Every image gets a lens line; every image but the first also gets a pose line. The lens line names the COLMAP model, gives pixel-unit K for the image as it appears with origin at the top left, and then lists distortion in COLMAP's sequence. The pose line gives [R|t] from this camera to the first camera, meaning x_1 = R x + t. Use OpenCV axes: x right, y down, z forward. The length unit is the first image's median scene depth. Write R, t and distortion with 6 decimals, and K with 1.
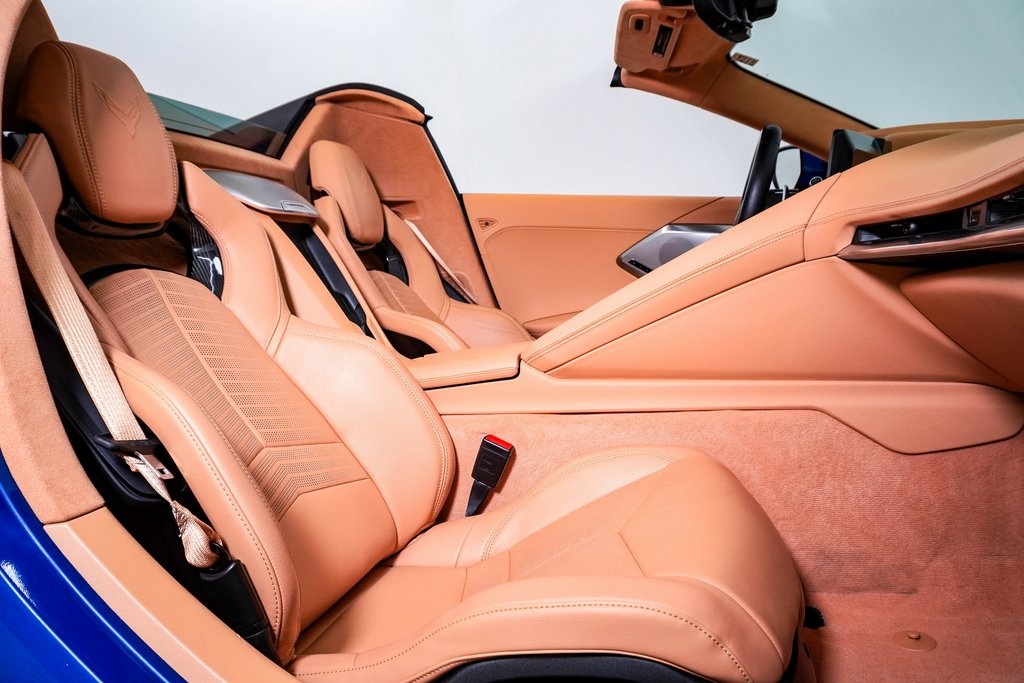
lens RADIAL K [[707.3, 0, 512.0], [0, 707.3, 341.5], [0, 0, 1]] dist [-0.002169, -0.000358]
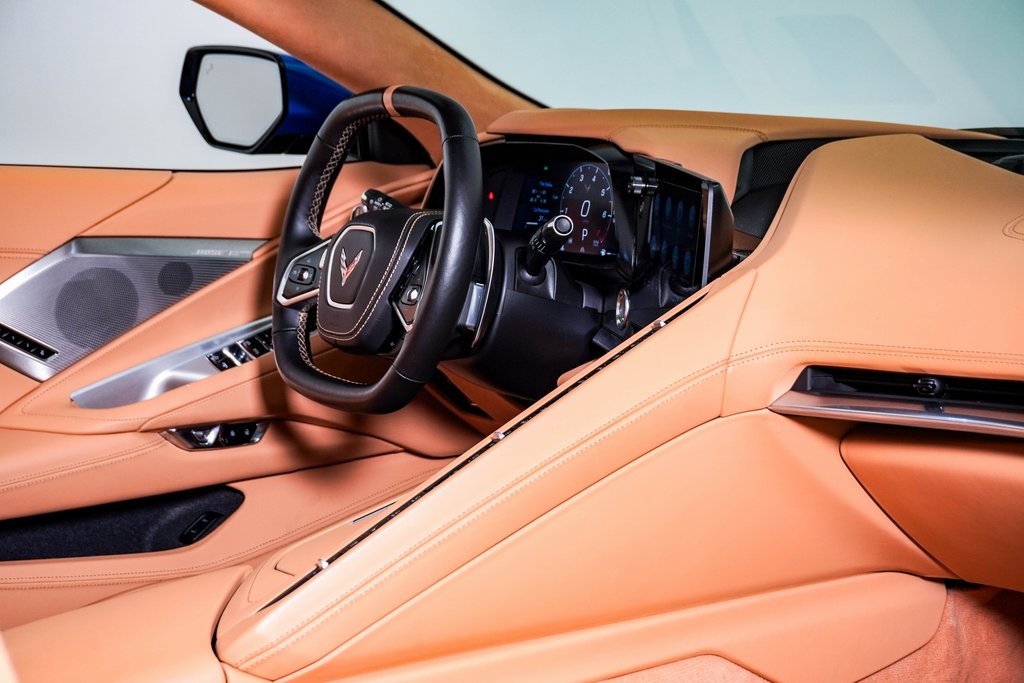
lens RADIAL K [[1849.3, 0, 512.0], [0, 1849.3, 341.5], [0, 0, 1]] dist [0.050790, 0.138293]
pose [[0.663255, -0.079807, 0.744126, -0.860699], [0.068791, 0.996590, 0.045569, -0.259531], [-0.745225, 0.020965, 0.666484, 0.083023]]
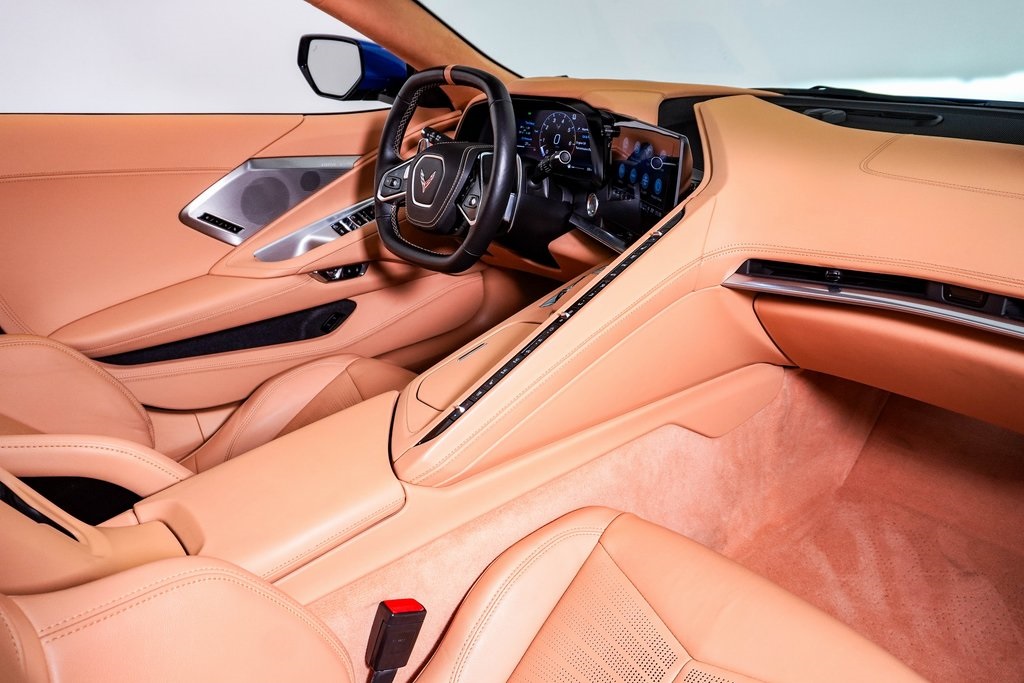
lens RADIAL K [[794.9, 0, 512.0], [0, 794.9, 341.5], [0, 0, 1]] dist [-0.020311, -0.000988]
pose [[0.572270, -0.262676, 0.776858, -0.572878], [0.073300, 0.959905, 0.270572, -0.354207], [-0.816782, -0.097896, 0.568580, 0.578470]]
